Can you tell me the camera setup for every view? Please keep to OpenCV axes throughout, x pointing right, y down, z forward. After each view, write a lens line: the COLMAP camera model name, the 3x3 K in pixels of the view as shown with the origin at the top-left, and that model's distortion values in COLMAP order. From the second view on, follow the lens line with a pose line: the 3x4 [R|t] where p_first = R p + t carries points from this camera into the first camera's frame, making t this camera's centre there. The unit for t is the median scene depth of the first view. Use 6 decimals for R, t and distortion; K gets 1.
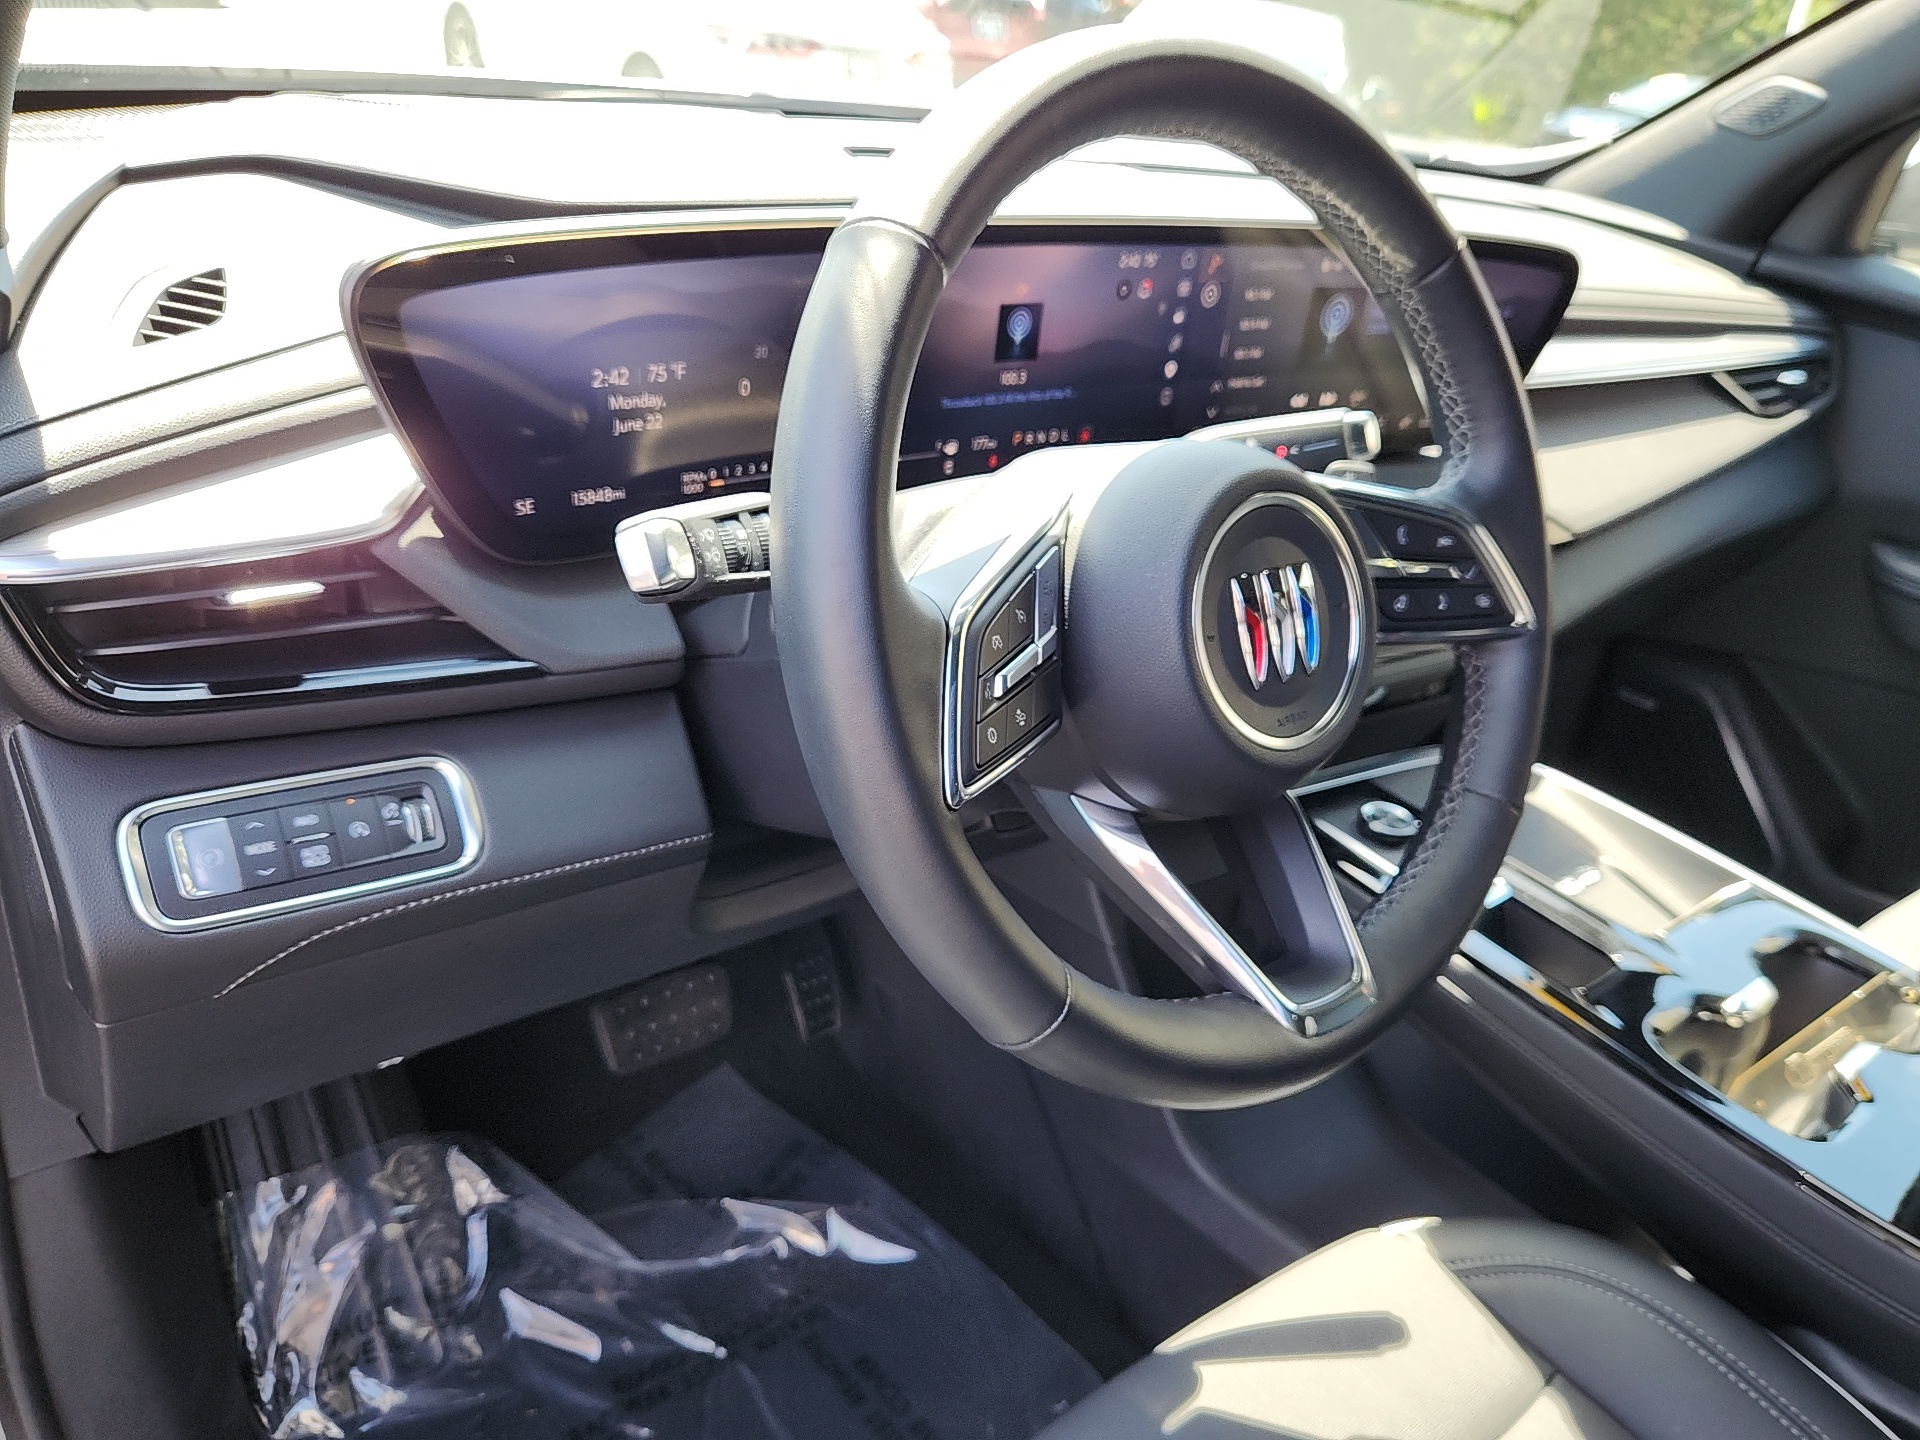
lens RADIAL K [[1289.8, 0, 959.3], [0, 1289.8, 764.6], [0, 0, 1]] dist [-0.009649, -0.007344]
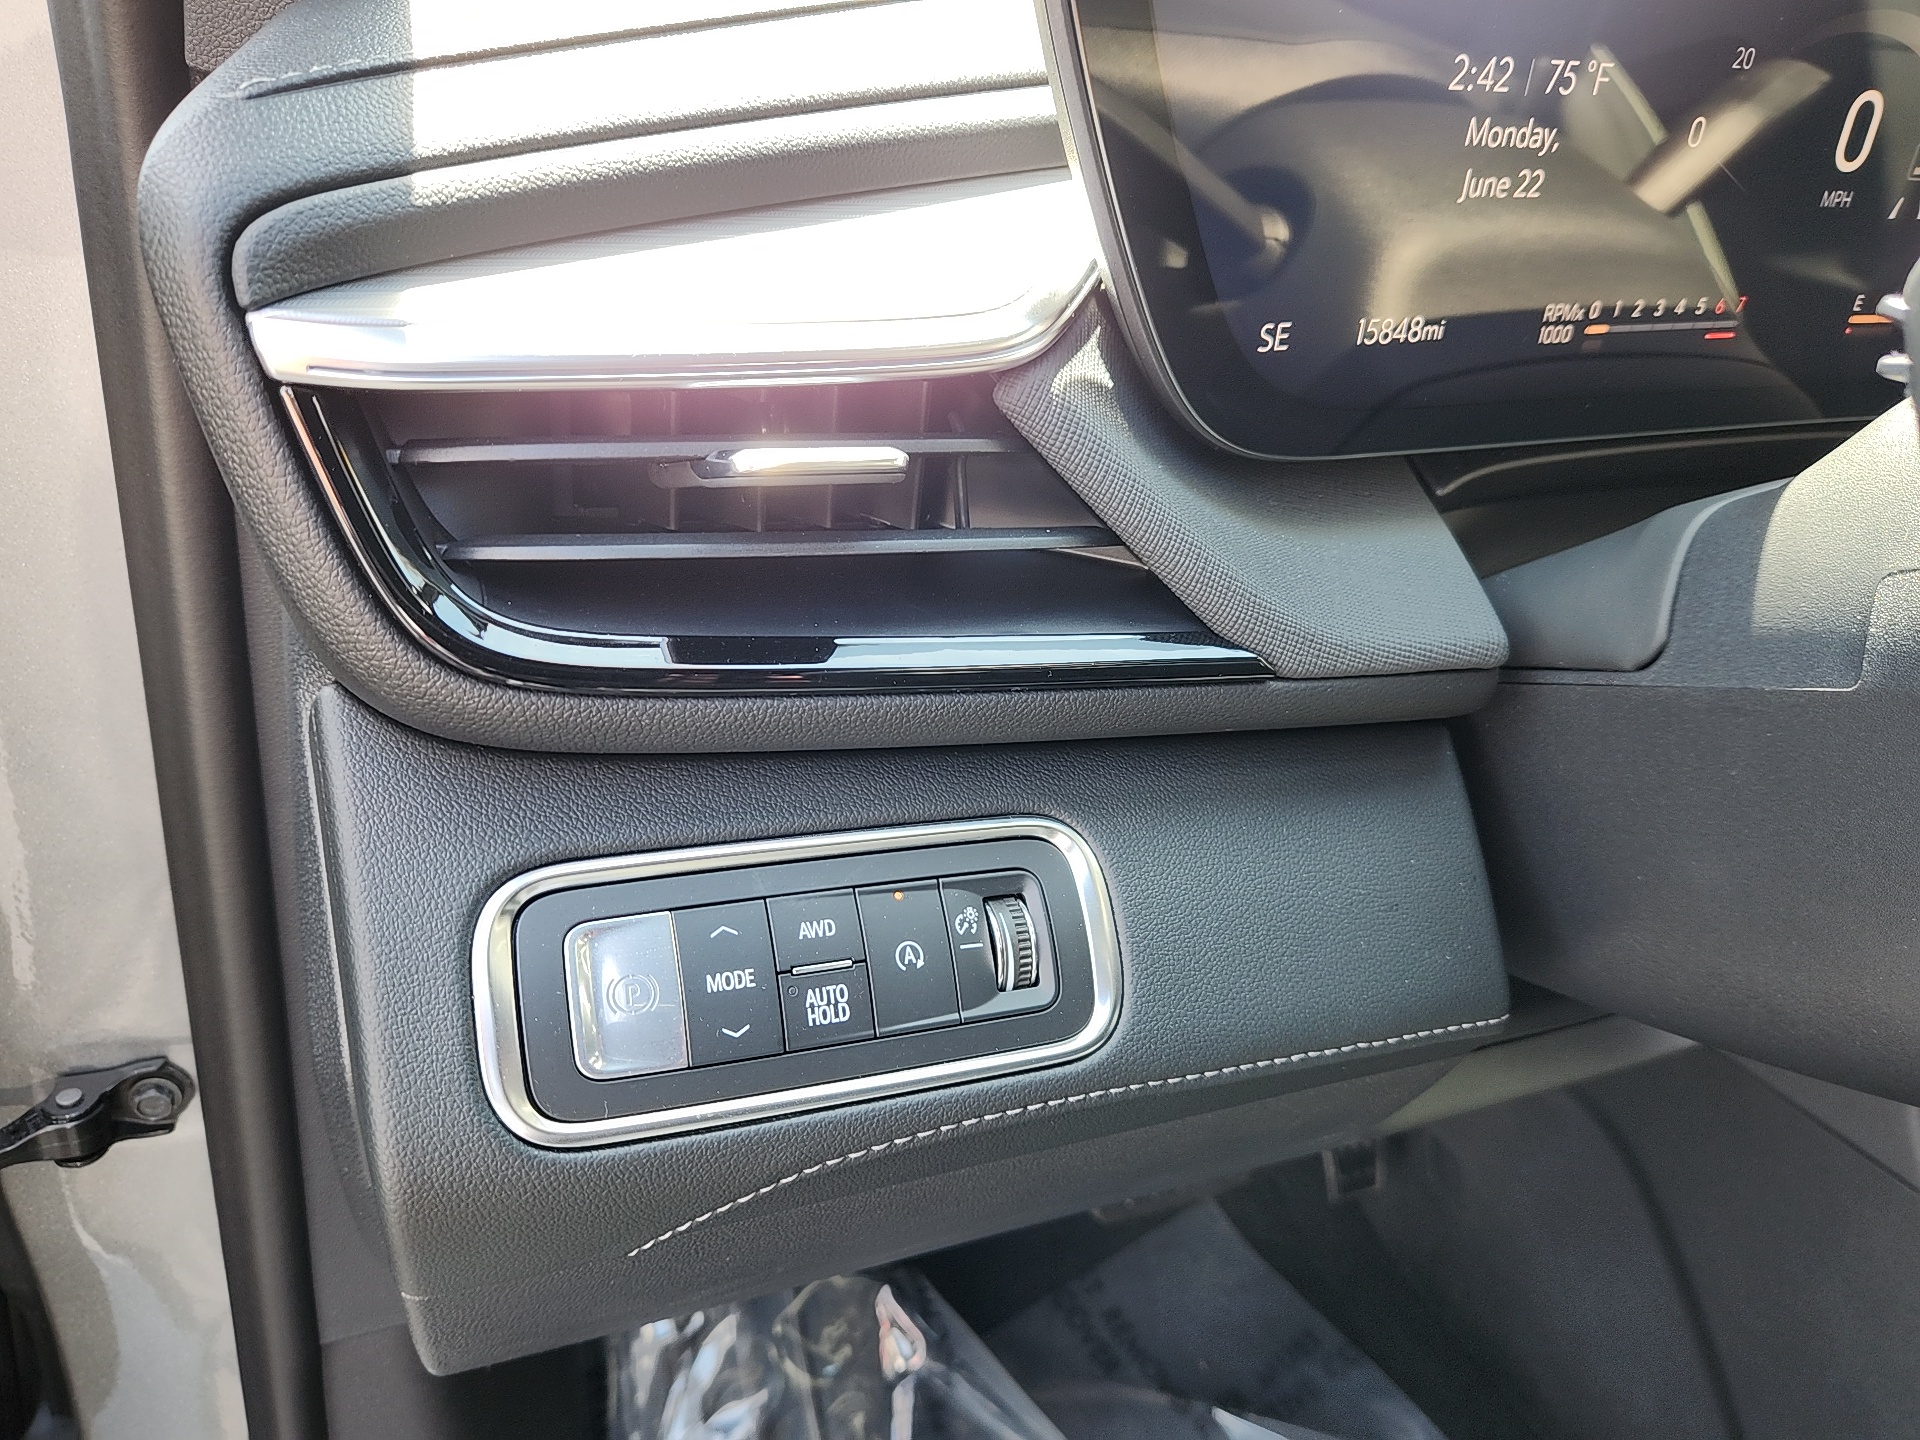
lens RADIAL K [[1279.5, 0, 944.0], [0, 1279.5, 762.3], [0, 0, 1]] dist [0.013677, -0.004395]
pose [[0.949113, 0.108137, -0.295790, -0.306622], [-0.110419, 0.993844, 0.009030, -0.028963], [0.294946, 0.024090, 0.955210, 0.514307]]
